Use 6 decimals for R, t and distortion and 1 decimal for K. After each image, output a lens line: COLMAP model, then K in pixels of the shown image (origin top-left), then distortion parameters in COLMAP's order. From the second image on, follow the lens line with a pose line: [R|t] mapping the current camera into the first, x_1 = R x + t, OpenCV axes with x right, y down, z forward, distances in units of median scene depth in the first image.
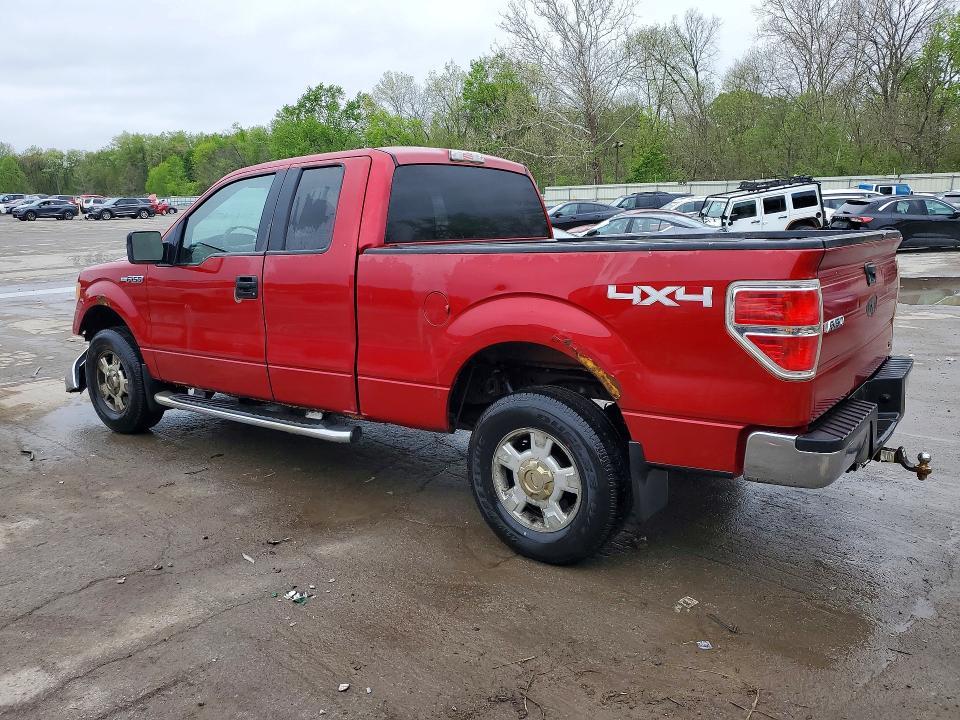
lens RADIAL K [[867.6, 0, 504.8], [0, 867.6, 360.2], [0, 0, 1]] dist [0.020118, 0.004299]
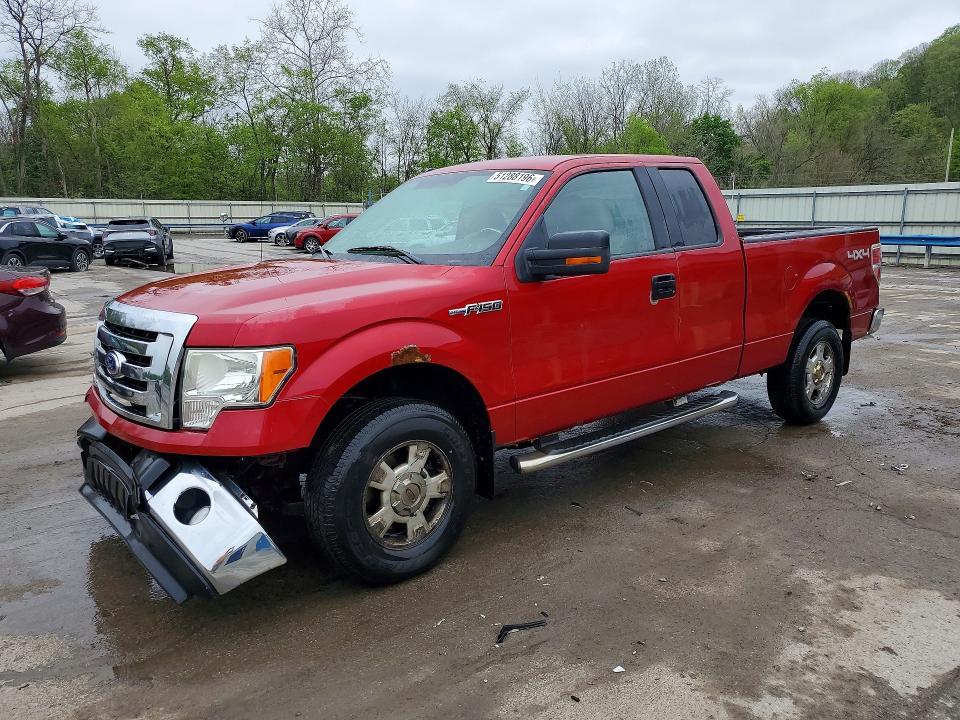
lens RADIAL K [[867.6, 0, 504.8], [0, 867.6, 360.2], [0, 0, 1]] dist [0.020118, 0.004299]
pose [[0.074389, -0.139944, 0.987361, -1.274154], [0.181071, 0.975542, 0.124627, -0.156620], [-0.980653, 0.169511, 0.097909, 1.096826]]
